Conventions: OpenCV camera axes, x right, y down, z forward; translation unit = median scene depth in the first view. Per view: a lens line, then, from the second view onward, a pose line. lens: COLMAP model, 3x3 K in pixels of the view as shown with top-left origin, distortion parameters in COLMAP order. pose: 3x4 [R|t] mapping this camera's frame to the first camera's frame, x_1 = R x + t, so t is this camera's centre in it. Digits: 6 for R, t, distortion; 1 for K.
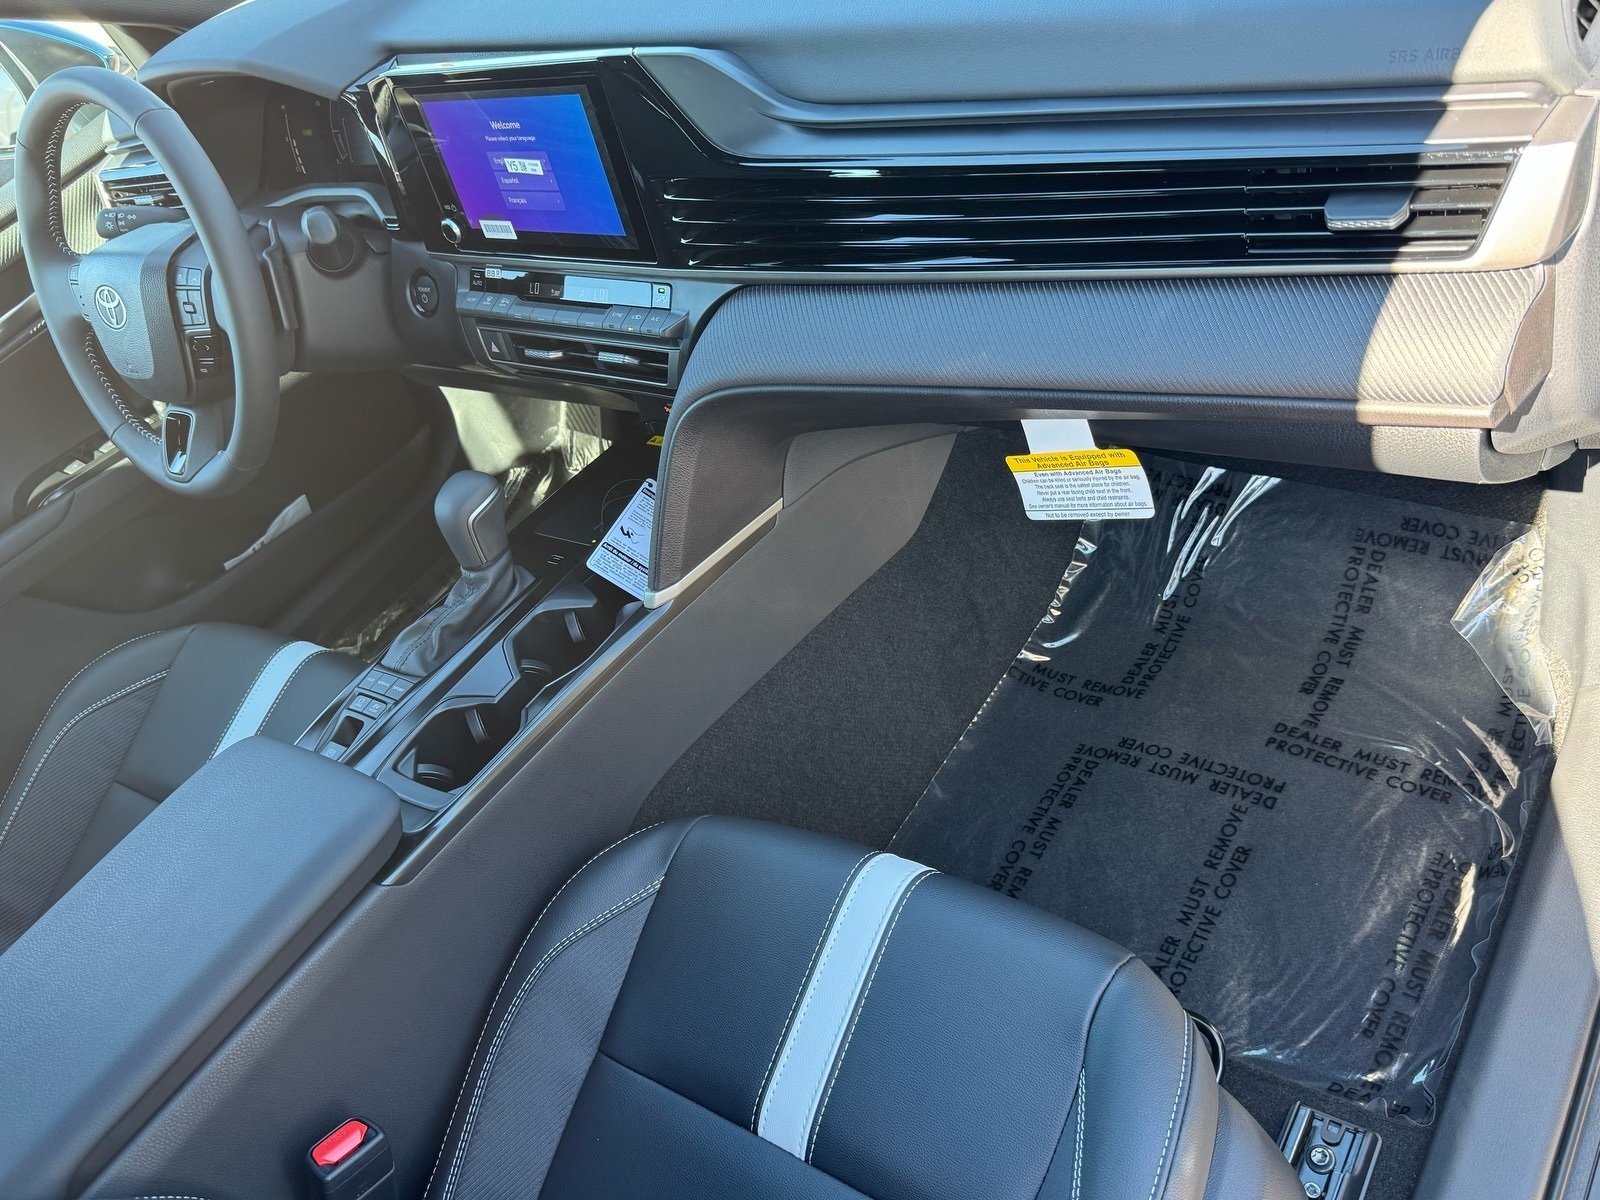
lens RADIAL K [[1337.3, 0, 804.1], [0, 1337.3, 608.7], [0, 0, 1]] dist [0.159835, -0.332617]
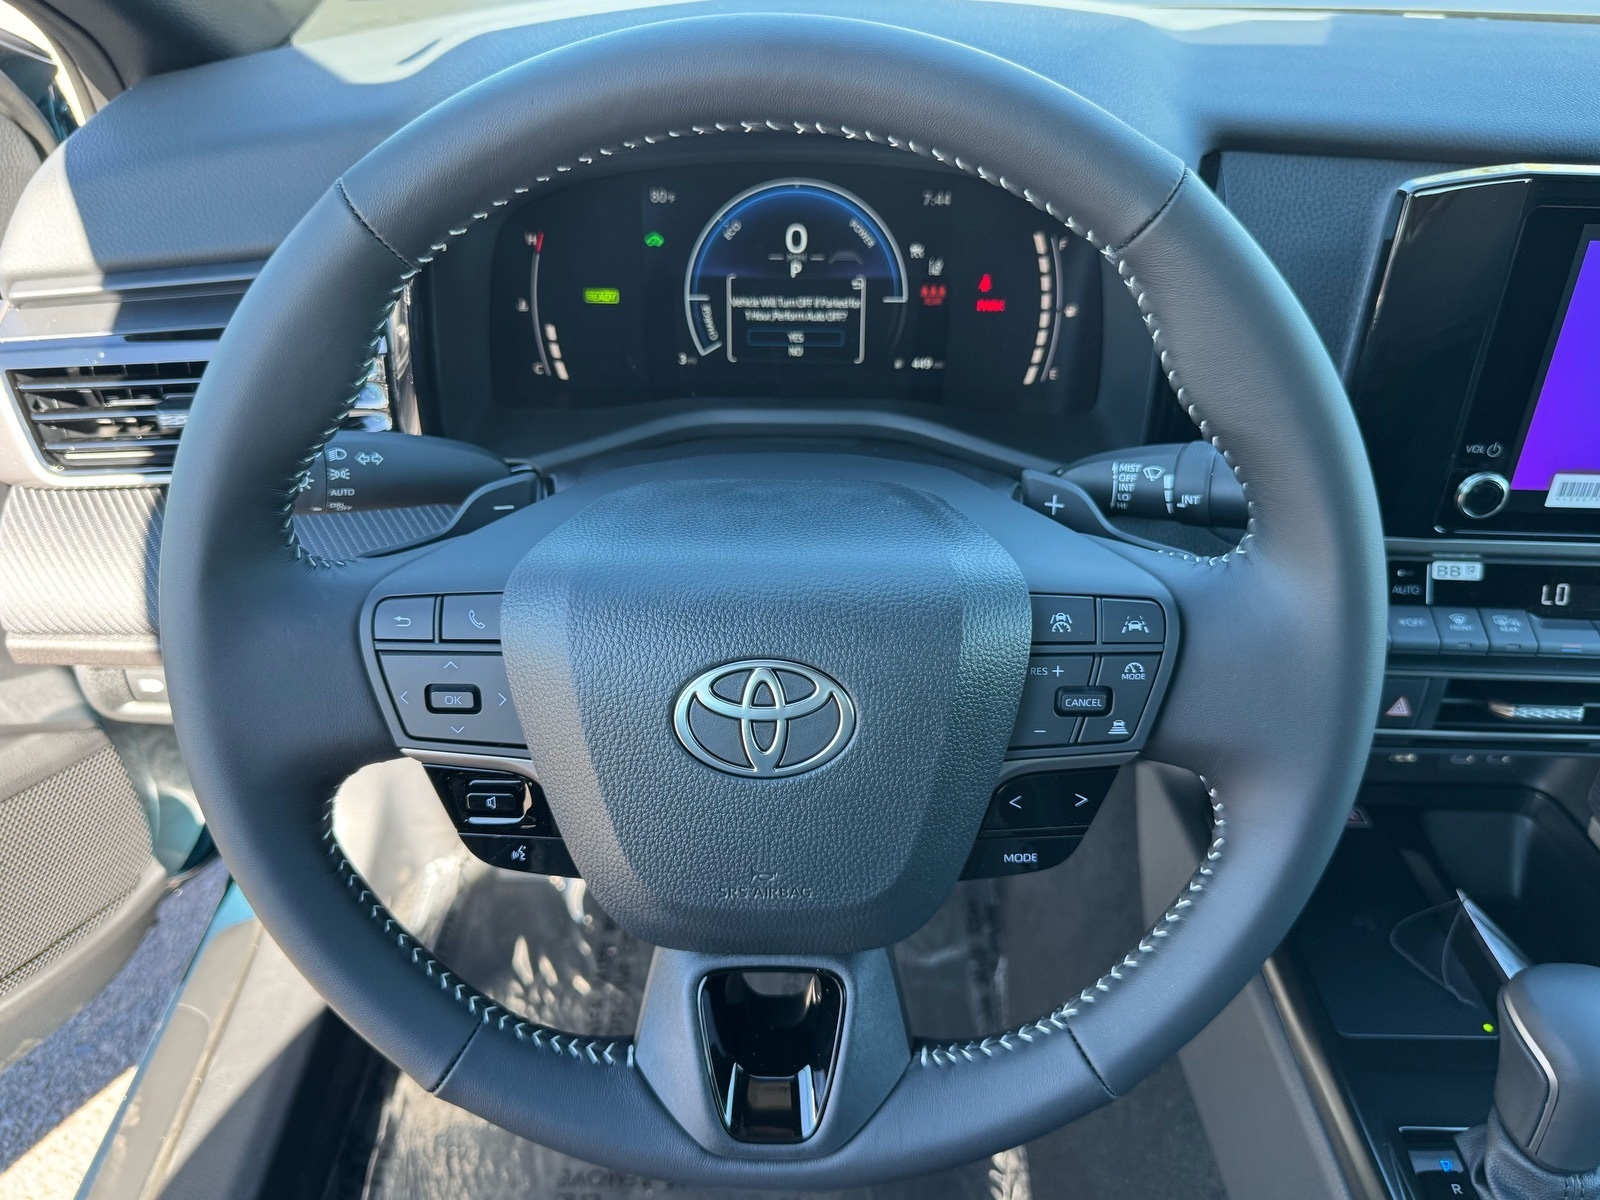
lens RADIAL K [[1196.1, 0, 800.4], [0, 1196.1, 608.5], [0, 0, 1]] dist [0.081651, -0.160925]
pose [[0.785221, -0.060943, 0.616210, -0.727259], [0.164658, 0.979867, -0.112911, -0.226752], [-0.596922, 0.190124, 0.779446, 0.807278]]
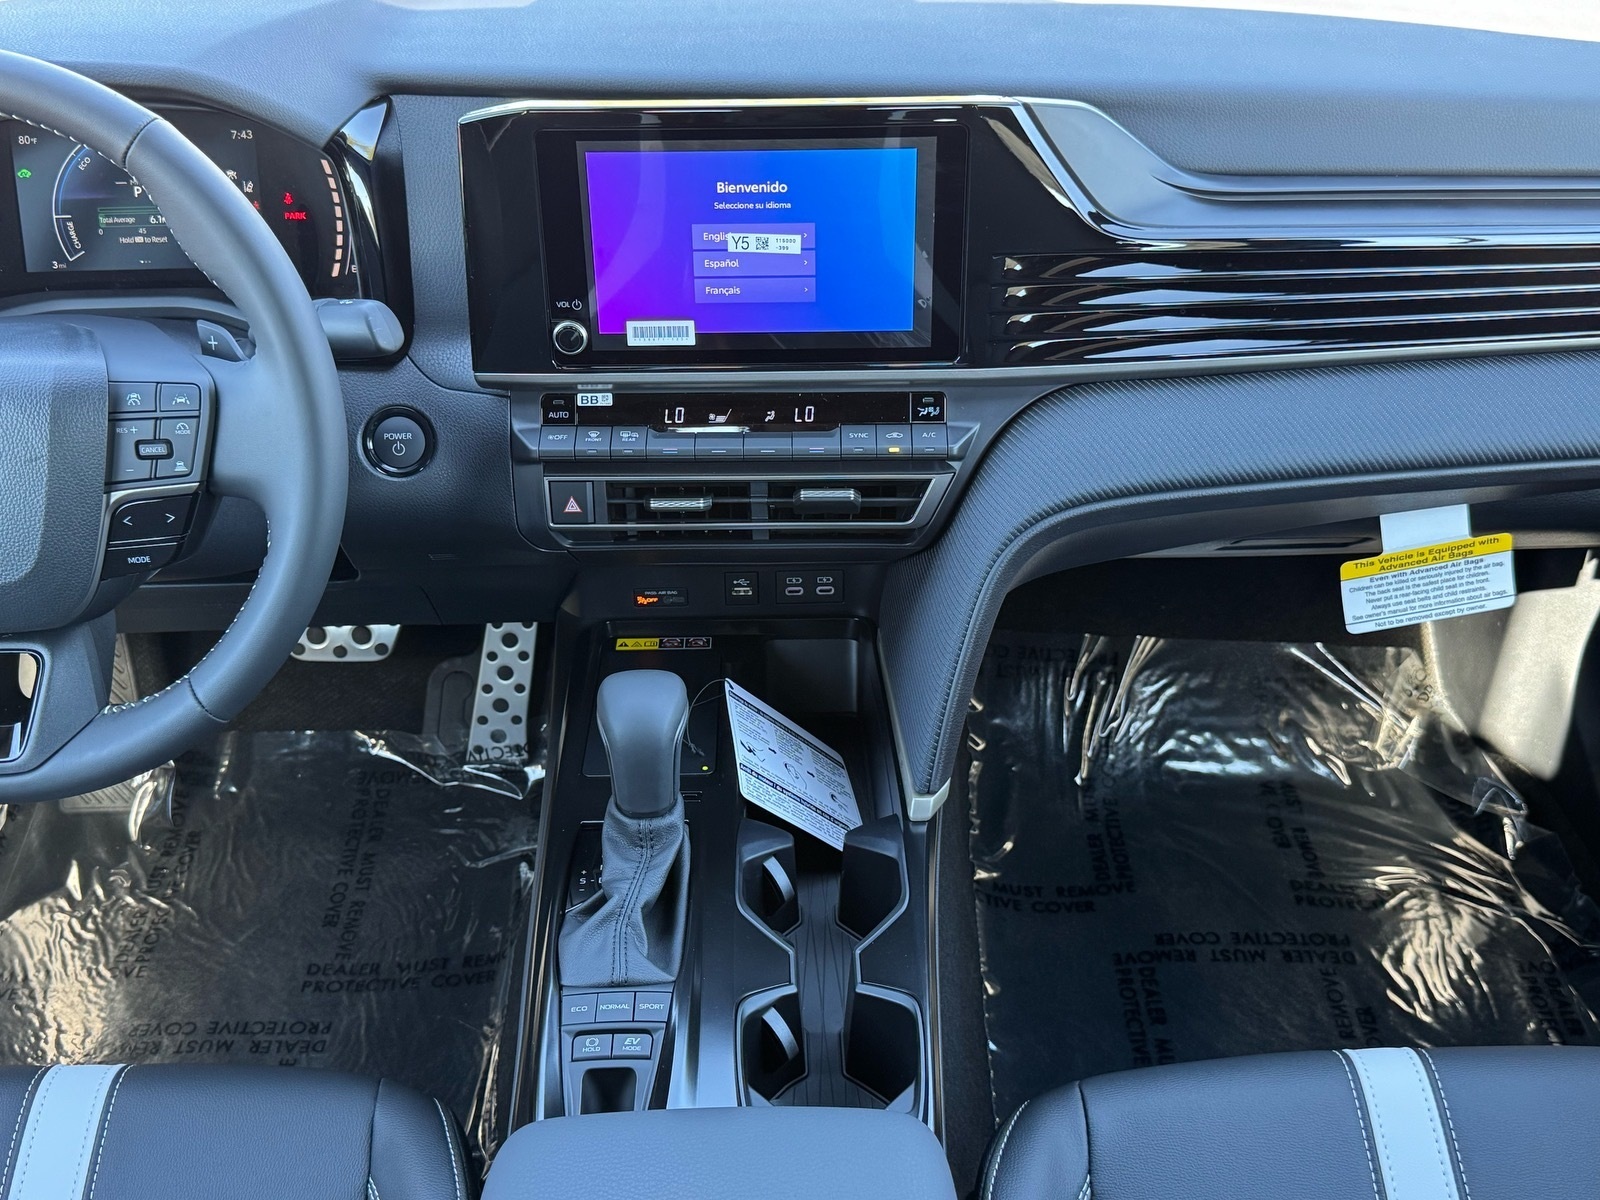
lens RADIAL K [[1653.7, 0, 794.1], [0, 1653.7, 602.0], [0, 0, 1]] dist [0.203582, -0.480724]
pose [[0.777766, -0.061692, 0.625519, -0.711436], [0.202000, 0.966913, -0.155804, 0.011363], [-0.595211, 0.247534, 0.764494, 0.306079]]
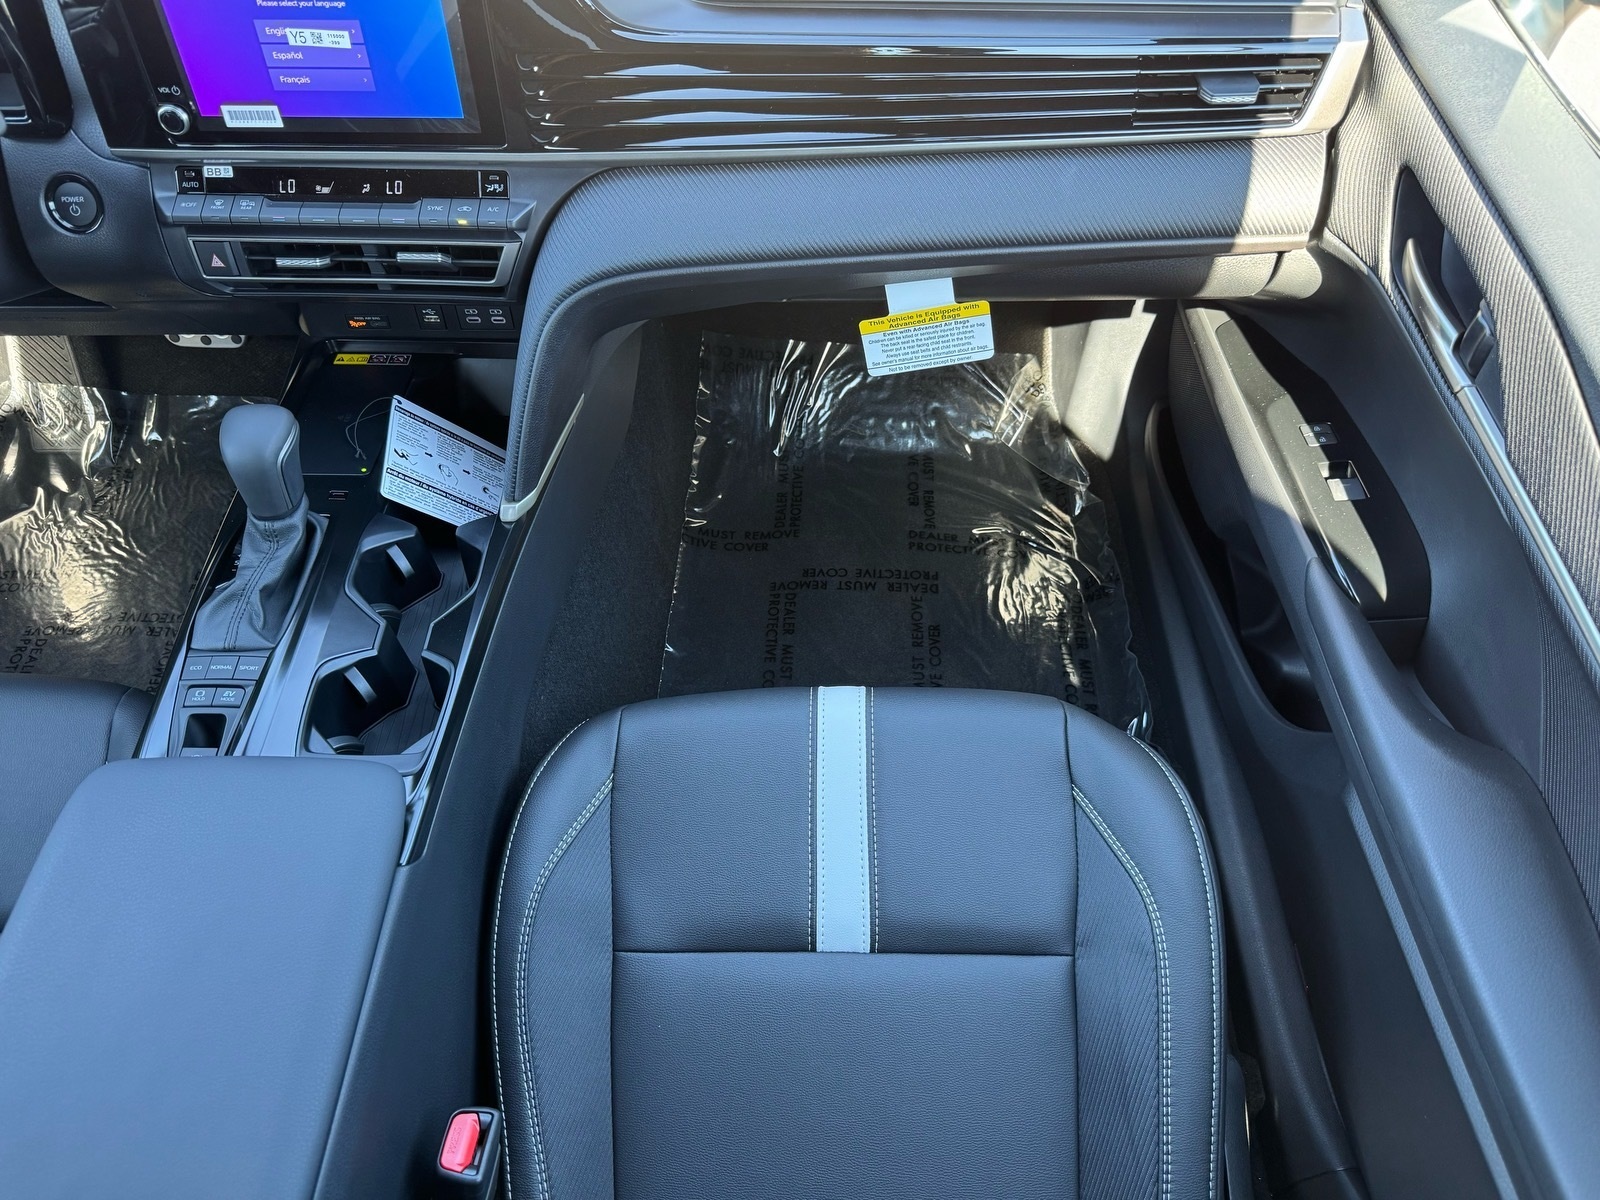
lens RADIAL K [[1144.7, 0, 800.0], [0, 1144.7, 600.0], [0, 0, 1]] dist [0.078256, -0.133789]
pose [[0.787562, -0.221293, 0.575131, -0.426518], [0.176803, 0.975202, 0.133121, -0.017520], [-0.590328, -0.003156, 0.807157, 0.201568]]
